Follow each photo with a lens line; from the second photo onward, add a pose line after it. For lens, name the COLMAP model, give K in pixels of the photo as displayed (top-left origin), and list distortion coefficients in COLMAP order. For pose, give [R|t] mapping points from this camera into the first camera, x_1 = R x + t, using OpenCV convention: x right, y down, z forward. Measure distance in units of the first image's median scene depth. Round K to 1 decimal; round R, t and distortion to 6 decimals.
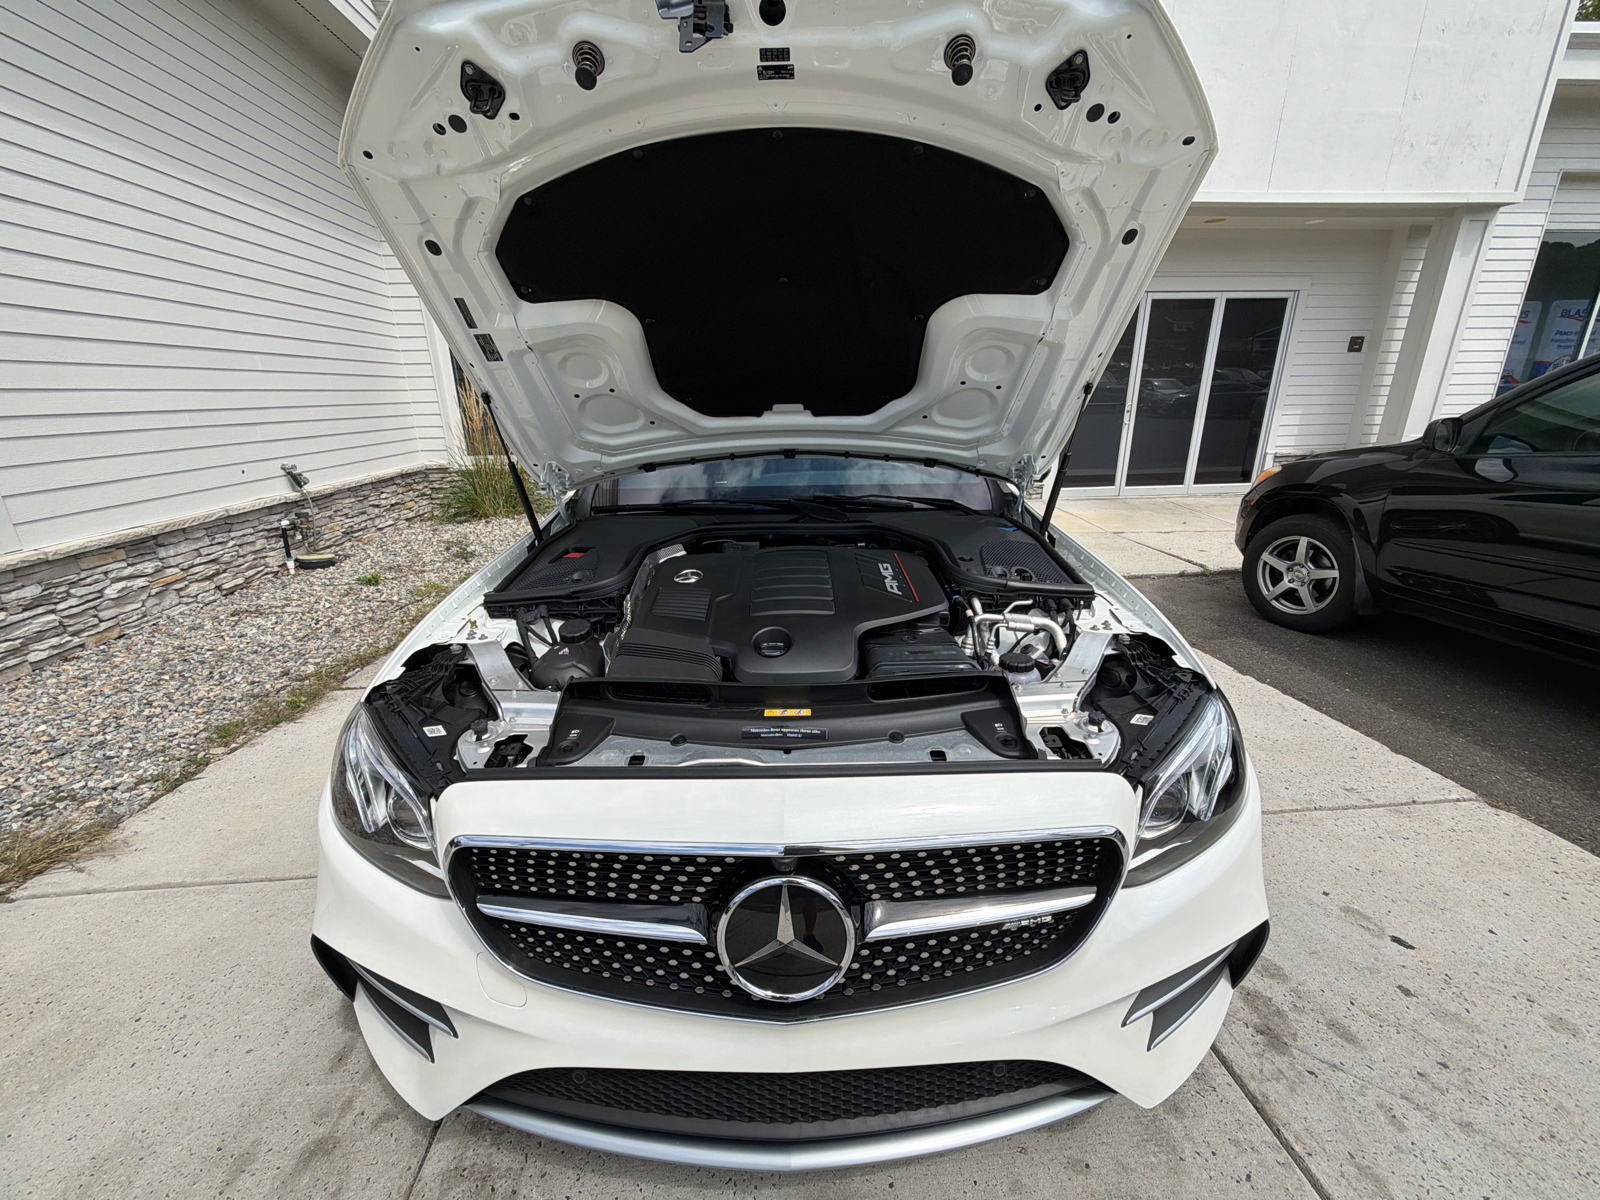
lens RADIAL K [[636.1, 0, 800.2], [0, 636.1, 602.4], [0, 0, 1]] dist [-0.000758, 0.000371]
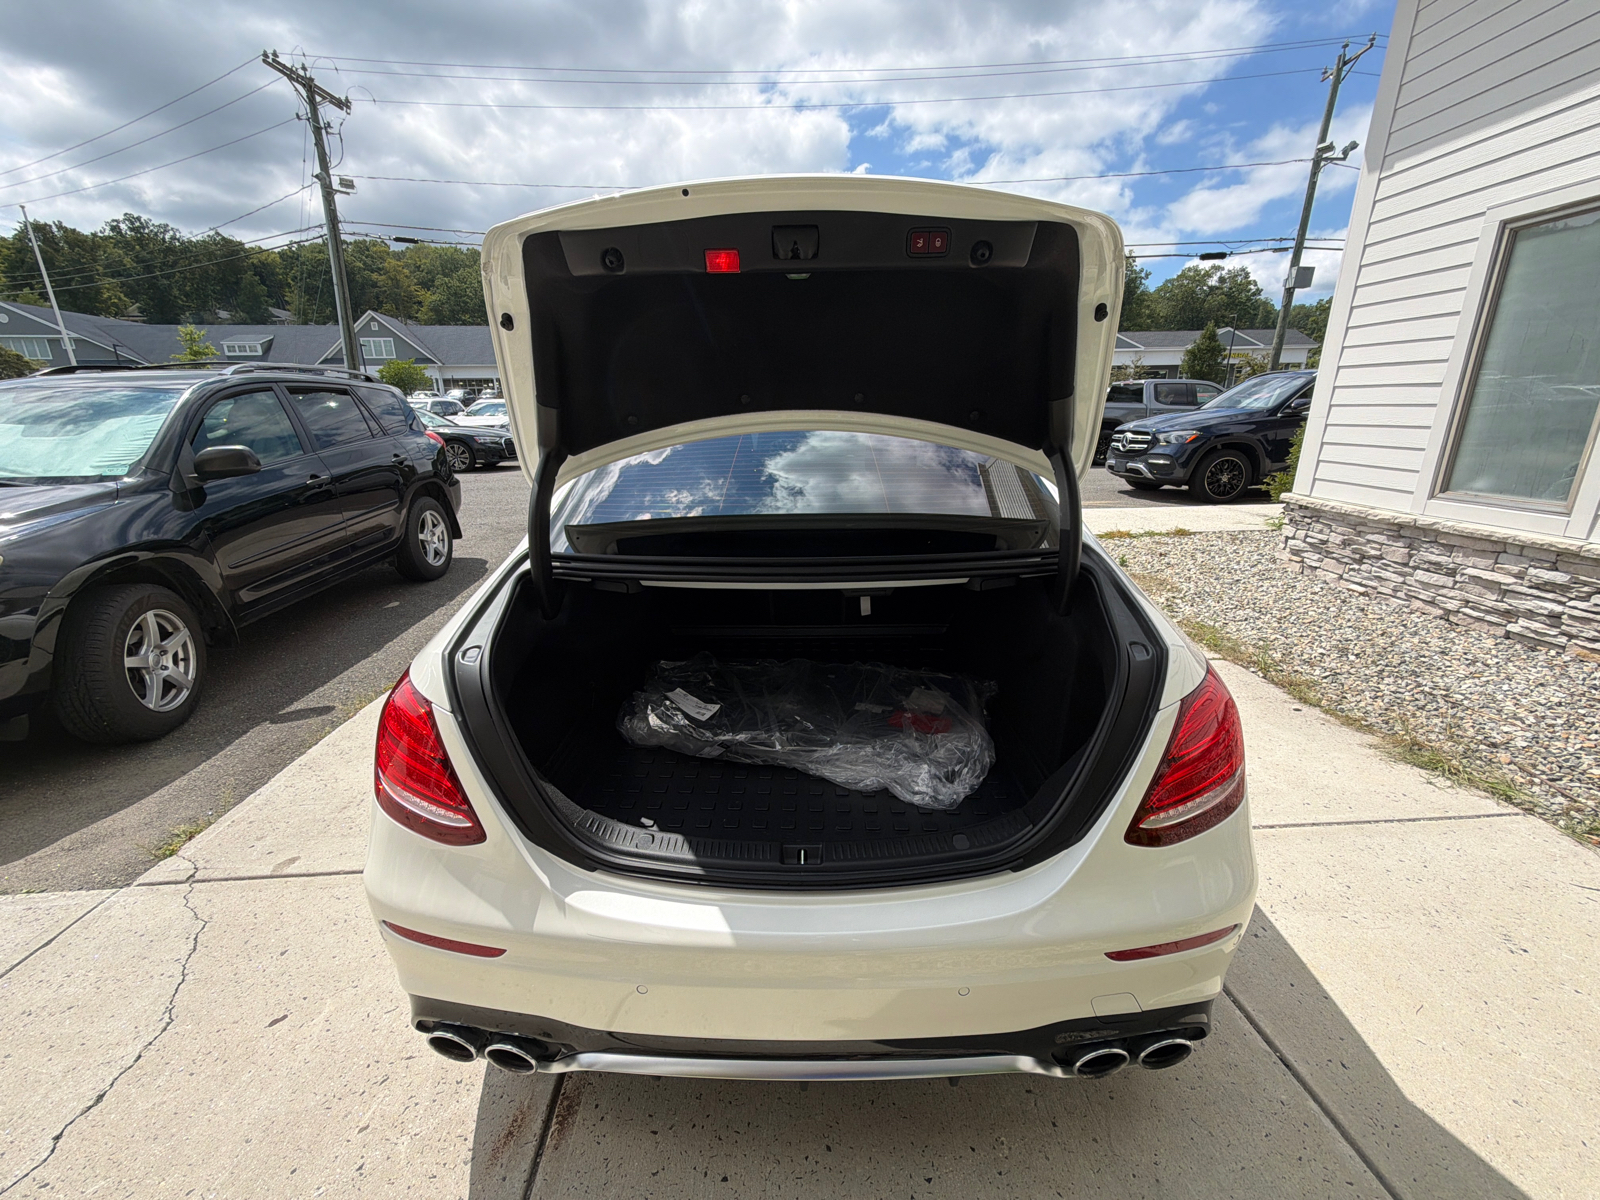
lens RADIAL K [[636.1, 0, 798.9], [0, 636.1, 605.0], [0, 0, 1]] dist [-0.000758, 0.000371]
pose [[-0.999204, 0.020159, 0.034414, -0.020827], [0.036280, 0.817830, 0.574315, -0.514029], [-0.016568, 0.575107, -0.817911, 1.581708]]
